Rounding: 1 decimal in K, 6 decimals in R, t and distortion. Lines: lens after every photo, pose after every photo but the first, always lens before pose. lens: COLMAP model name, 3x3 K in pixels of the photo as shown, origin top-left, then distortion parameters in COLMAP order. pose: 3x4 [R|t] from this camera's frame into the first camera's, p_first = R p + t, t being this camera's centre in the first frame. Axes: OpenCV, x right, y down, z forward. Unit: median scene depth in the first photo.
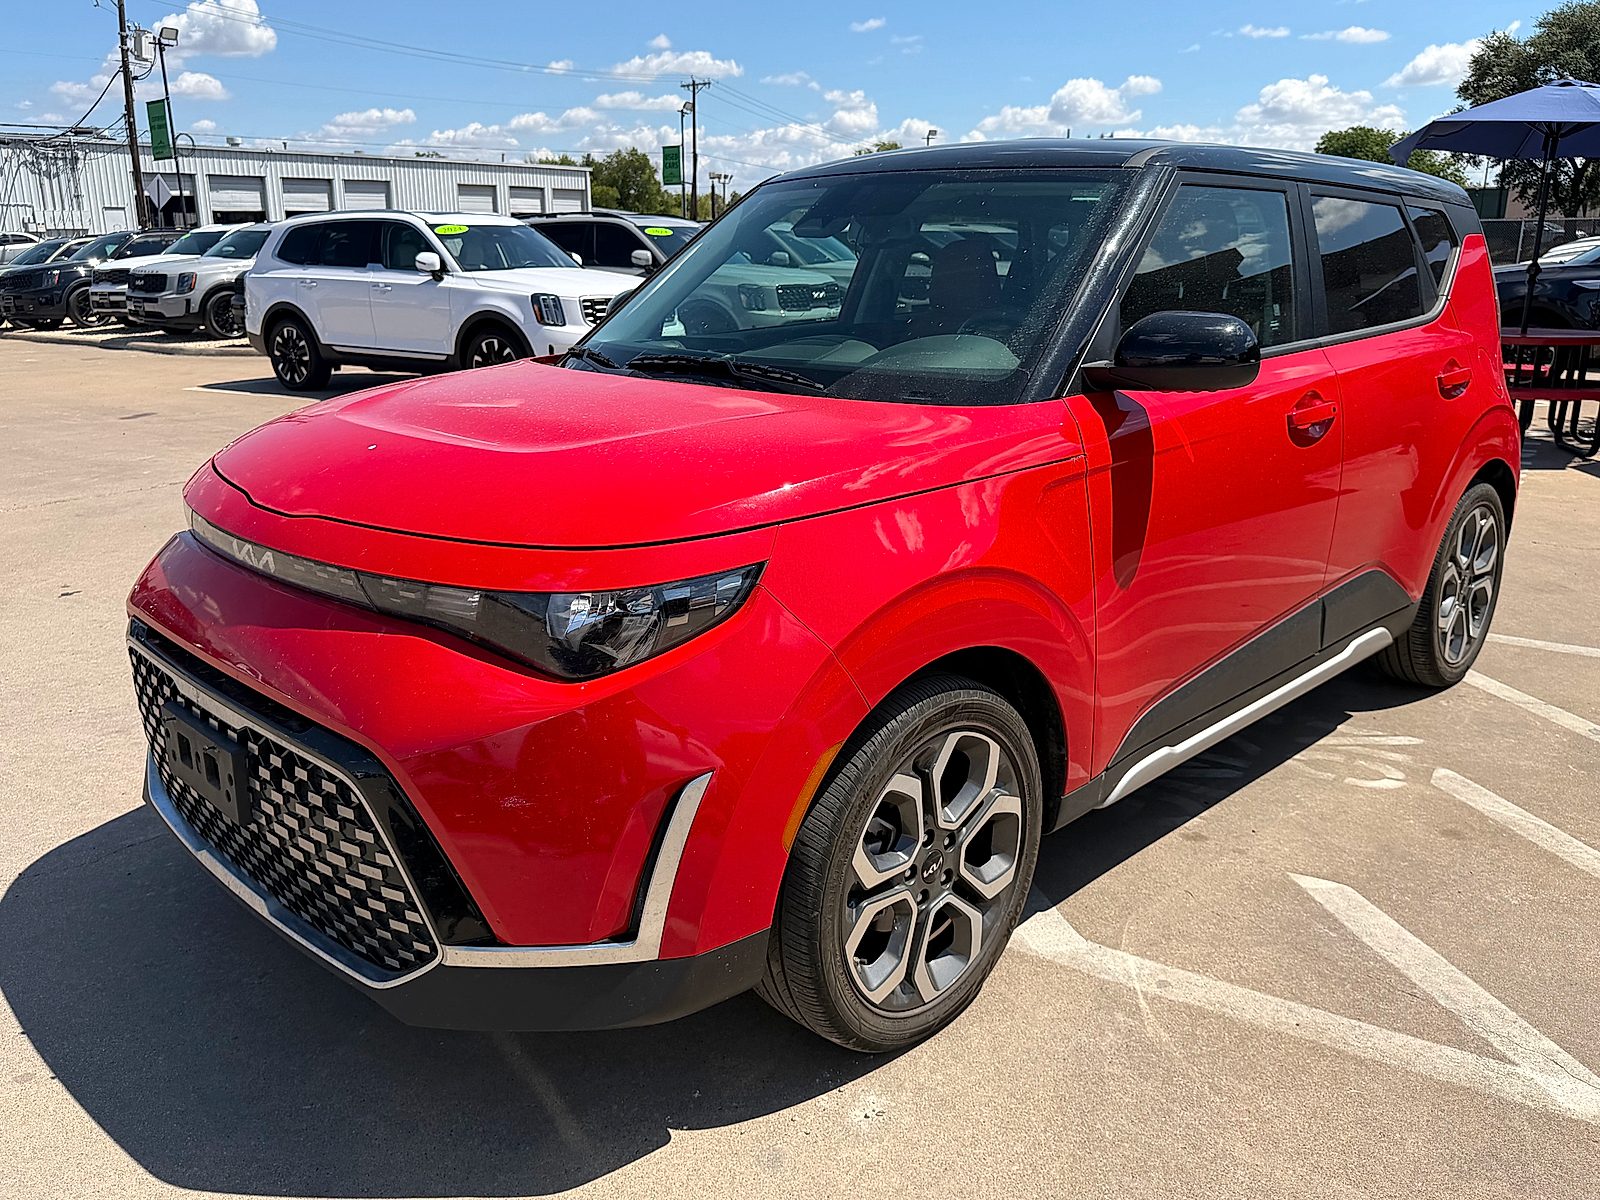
lens RADIAL K [[1306.3, 0, 799.5], [0, 1306.3, 581.7], [0, 0, 1]] dist [-0.010886, -0.007217]
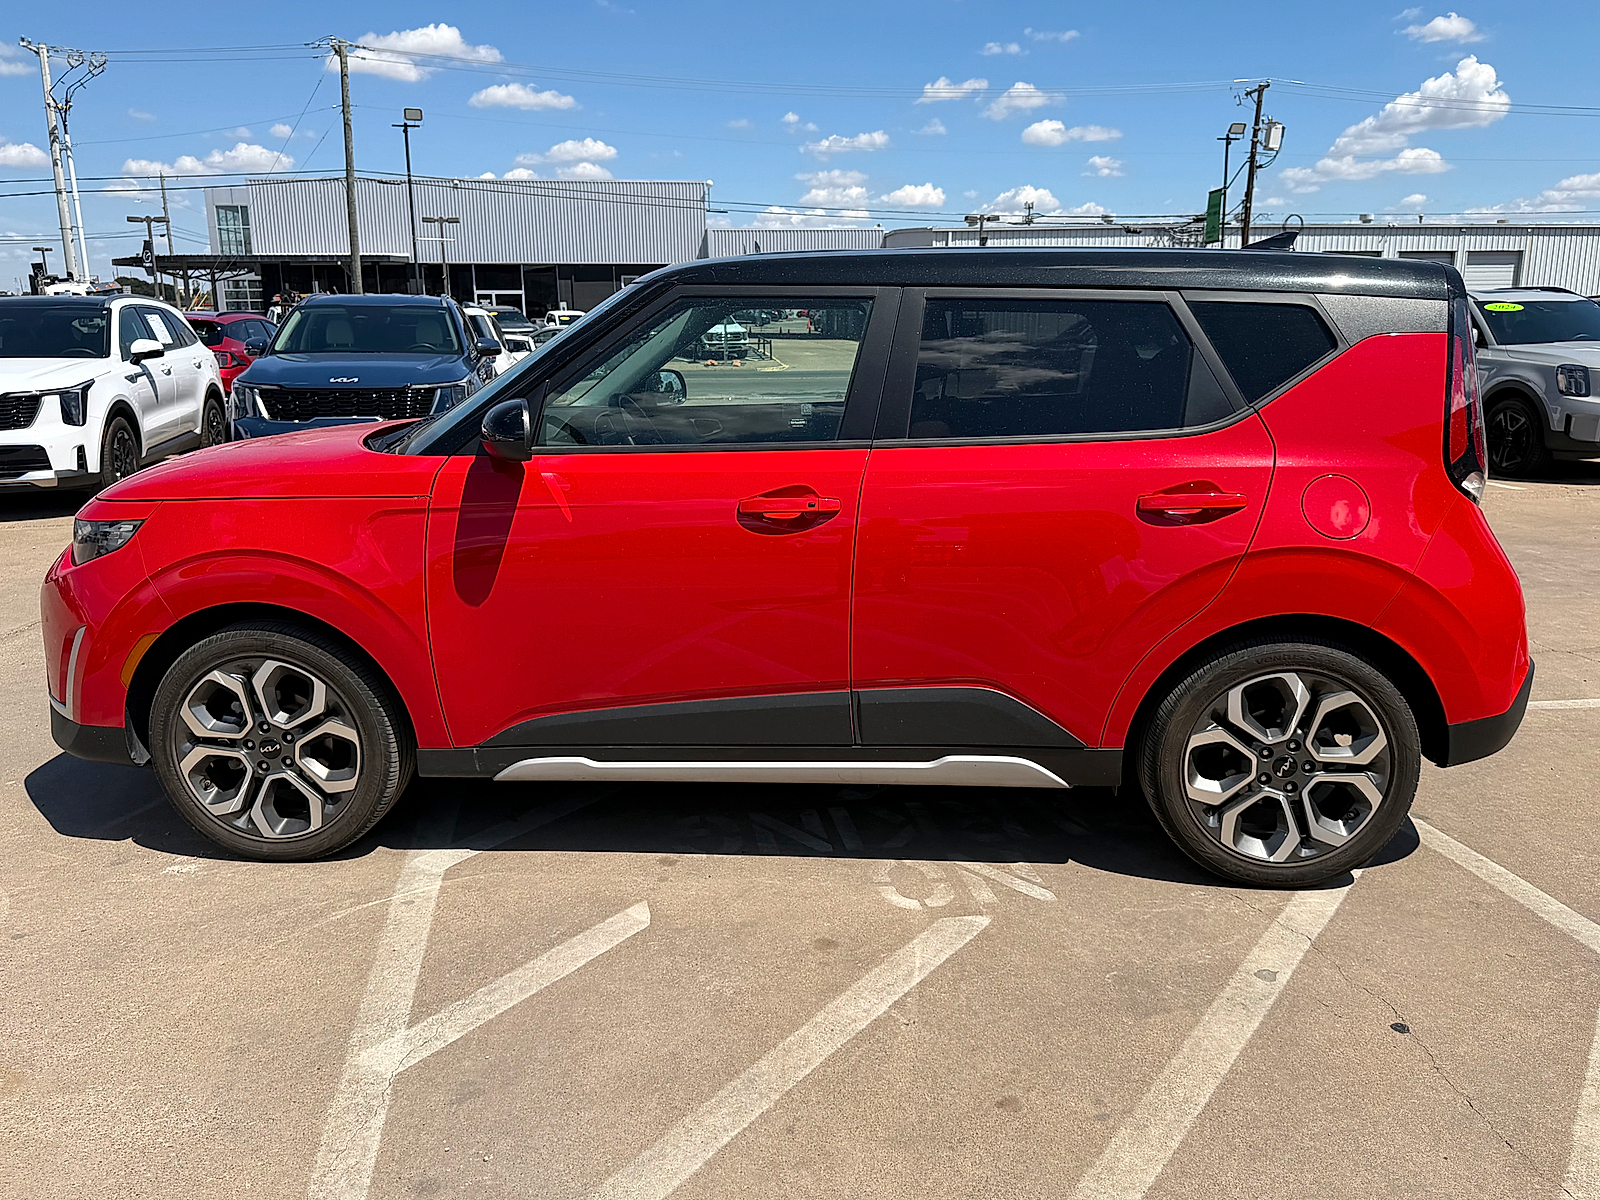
lens RADIAL K [[1292.2, 0, 800.0], [0, 1292.2, 600.0], [0, 0, 1]] dist [0.017813, -0.007075]
pose [[0.648303, 0.162203, -0.743904, 0.211406], [-0.190287, 0.980556, 0.047971, -0.018608], [0.737221, 0.110455, 0.666562, 0.055945]]
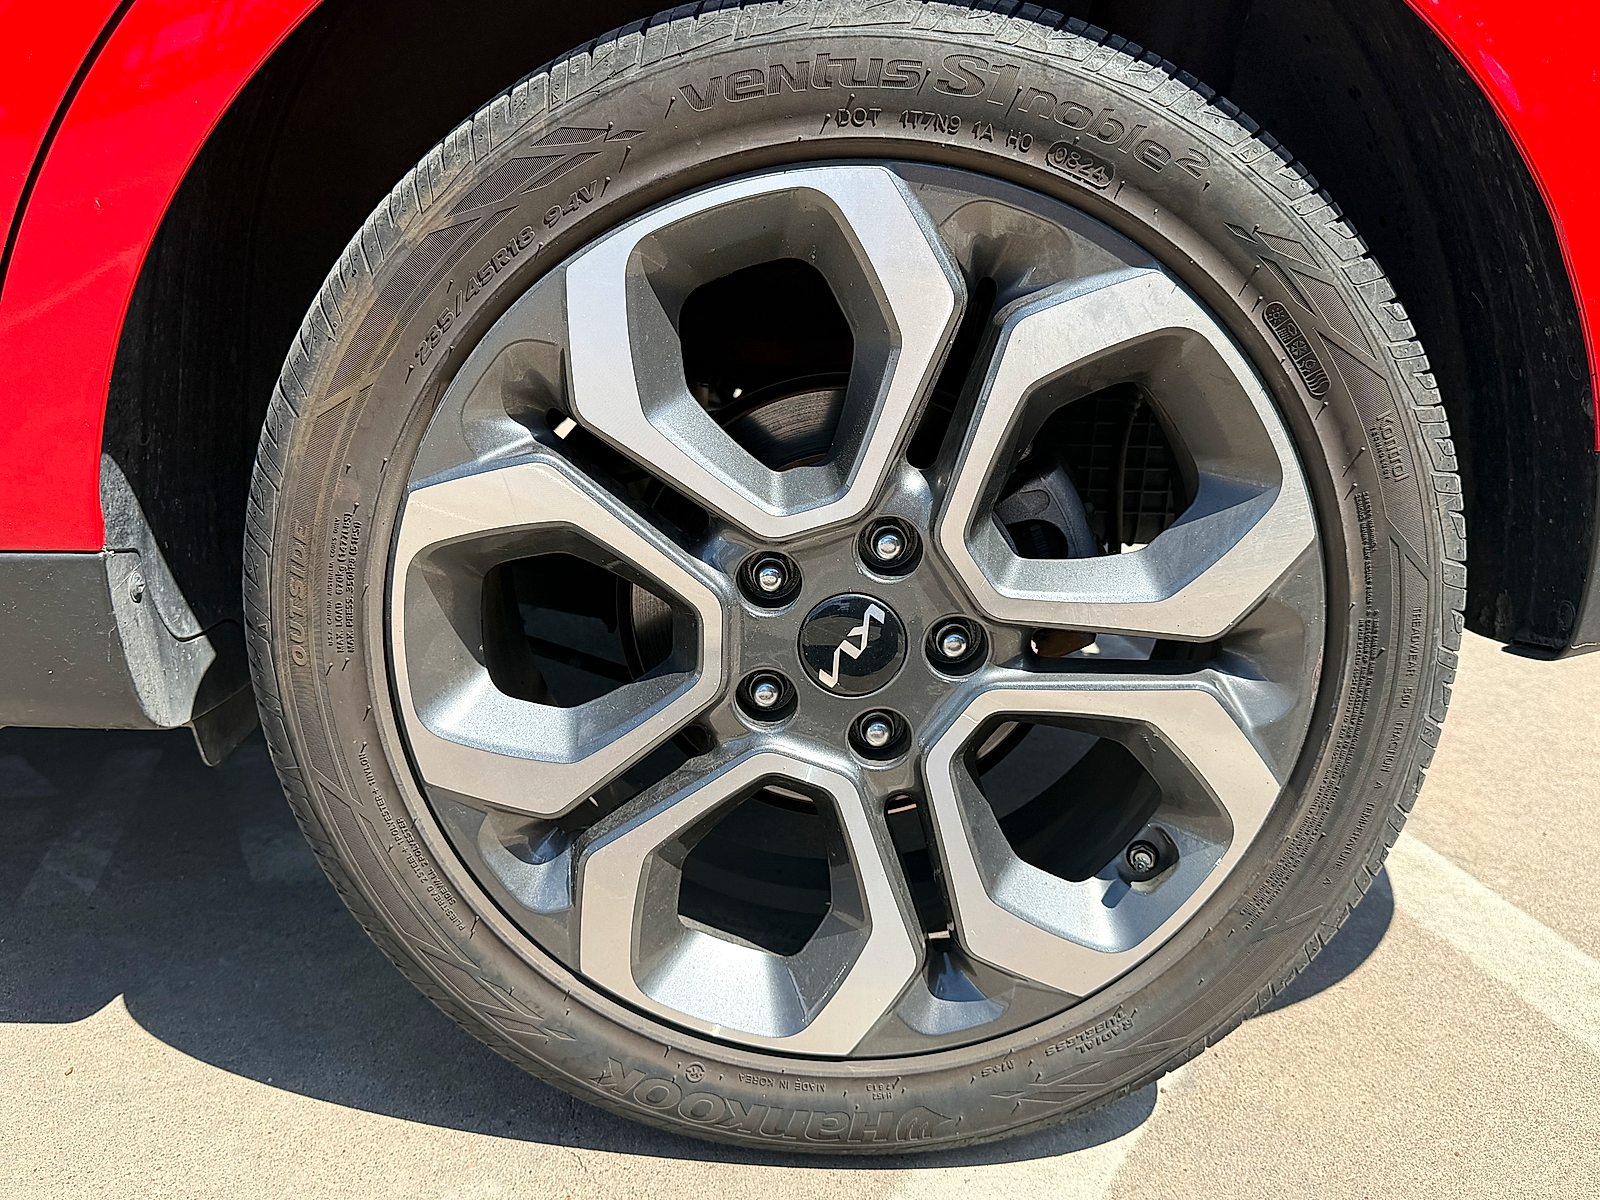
lens RADIAL K [[1298.5, 0, 800.0], [0, 1298.5, 600.0], [0, 0, 1]] dist [0.066692, -0.000244]
pose [[0.692721, 0.228055, -0.684199, 0.147761], [-0.216152, 0.970728, 0.104715, -0.004560], [0.688052, 0.075353, 0.721739, 0.205109]]
